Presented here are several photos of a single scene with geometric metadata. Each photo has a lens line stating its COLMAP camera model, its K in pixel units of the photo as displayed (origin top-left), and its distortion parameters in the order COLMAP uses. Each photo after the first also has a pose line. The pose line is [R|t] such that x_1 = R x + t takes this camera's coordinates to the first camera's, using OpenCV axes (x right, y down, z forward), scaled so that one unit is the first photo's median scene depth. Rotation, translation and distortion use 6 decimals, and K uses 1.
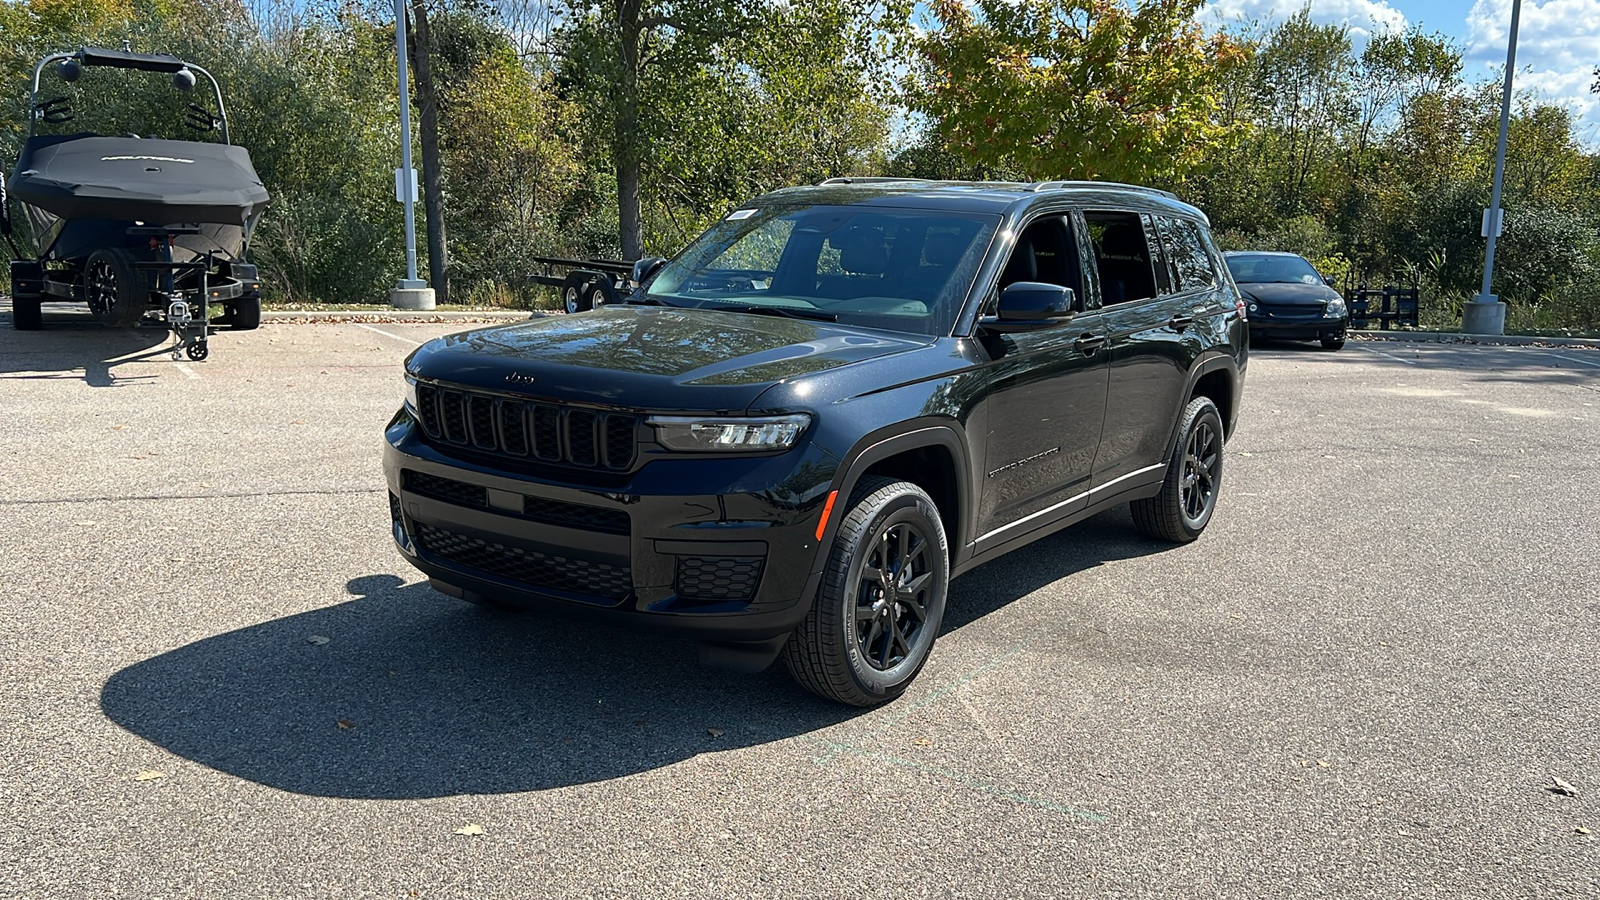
lens RADIAL K [[1330.3, 0, 800.0], [0, 1330.3, 450.0], [0, 0, 1]] dist [0.087048, -0.126262]
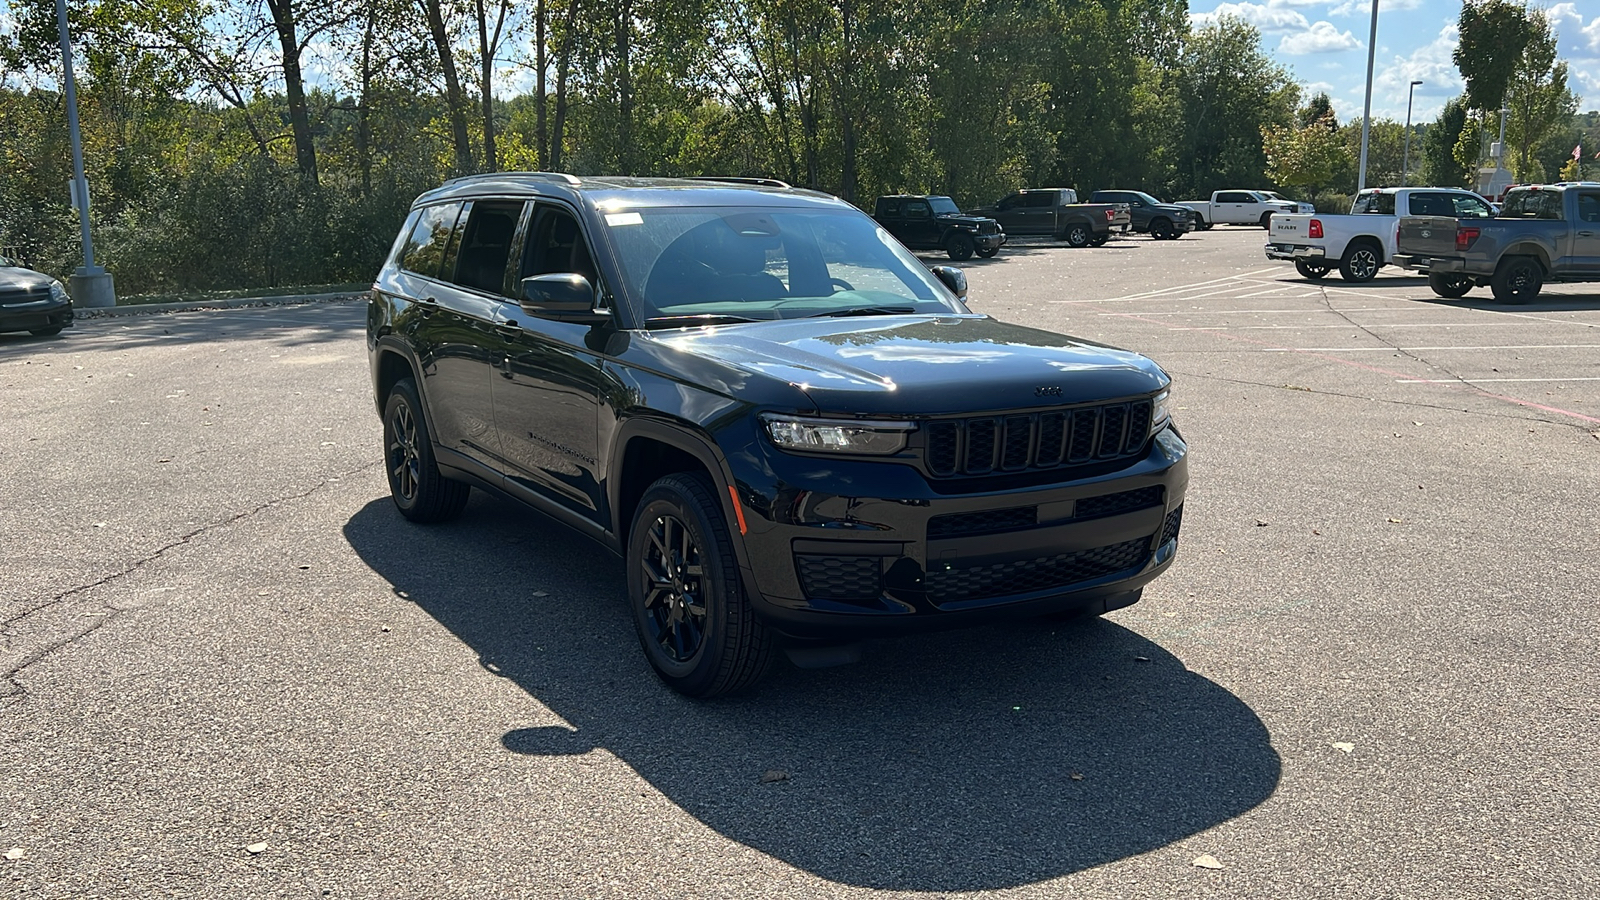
lens RADIAL K [[1330.3, 0, 800.0], [0, 1330.3, 450.0], [0, 0, 1]] dist [0.087048, -0.126262]
pose [[0.426357, -0.191582, 0.884034, -1.204046], [0.168665, 0.977012, 0.130386, -0.174099], [-0.888691, 0.093515, 0.448868, 0.722210]]
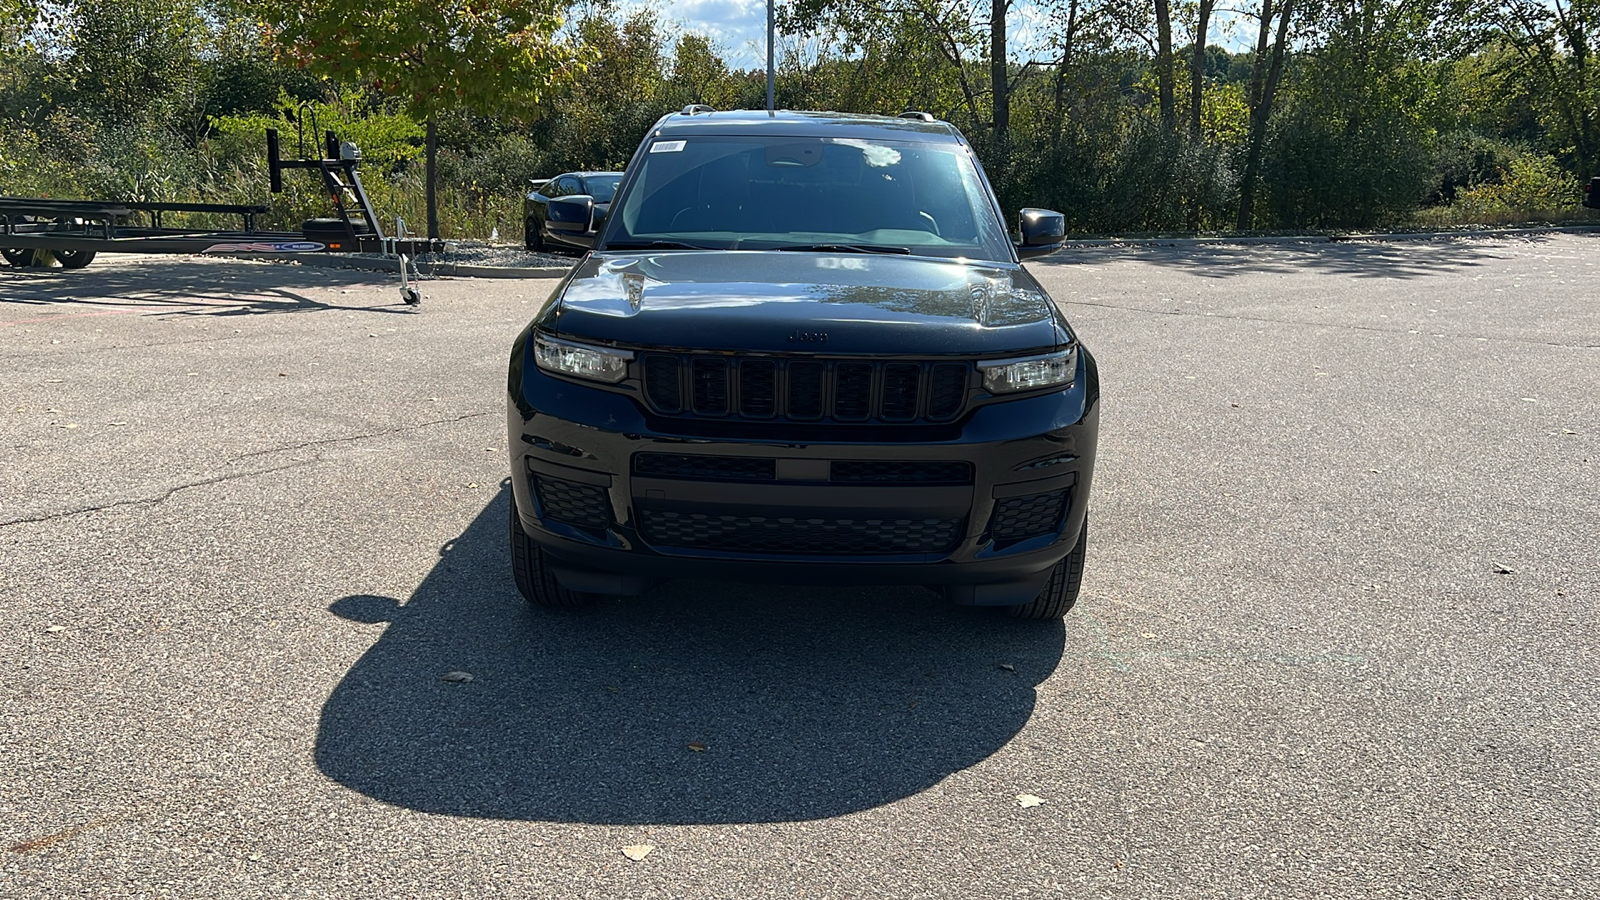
lens RADIAL K [[1330.3, 0, 800.0], [0, 1330.3, 450.0], [0, 0, 1]] dist [0.087048, -0.126262]
pose [[0.834314, -0.129130, 0.535952, -0.718694], [0.096724, 0.991388, 0.088290, -0.056736], [-0.542737, -0.021822, 0.839619, 0.236929]]
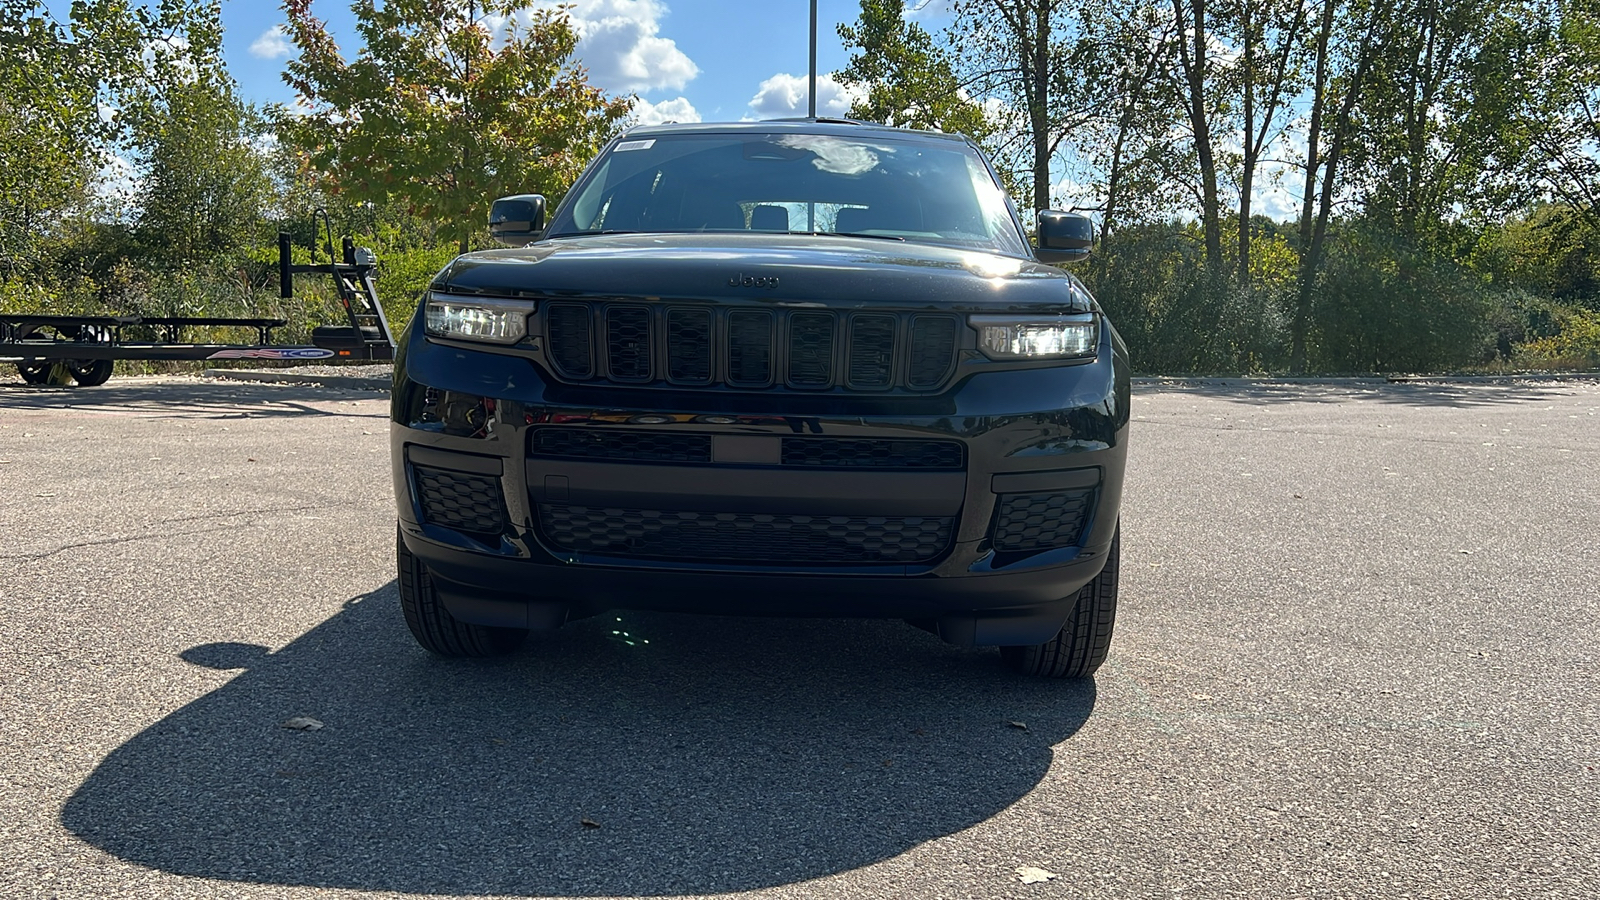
lens RADIAL K [[1347.7, 0, 809.5], [0, 1347.7, 441.2], [0, 0, 1]] dist [0.034465, -0.010882]
pose [[0.850508, -0.058377, 0.522712, -0.573076], [0.091091, 0.995152, -0.037075, 0.064235], [-0.518014, 0.079147, 0.851703, 0.375328]]
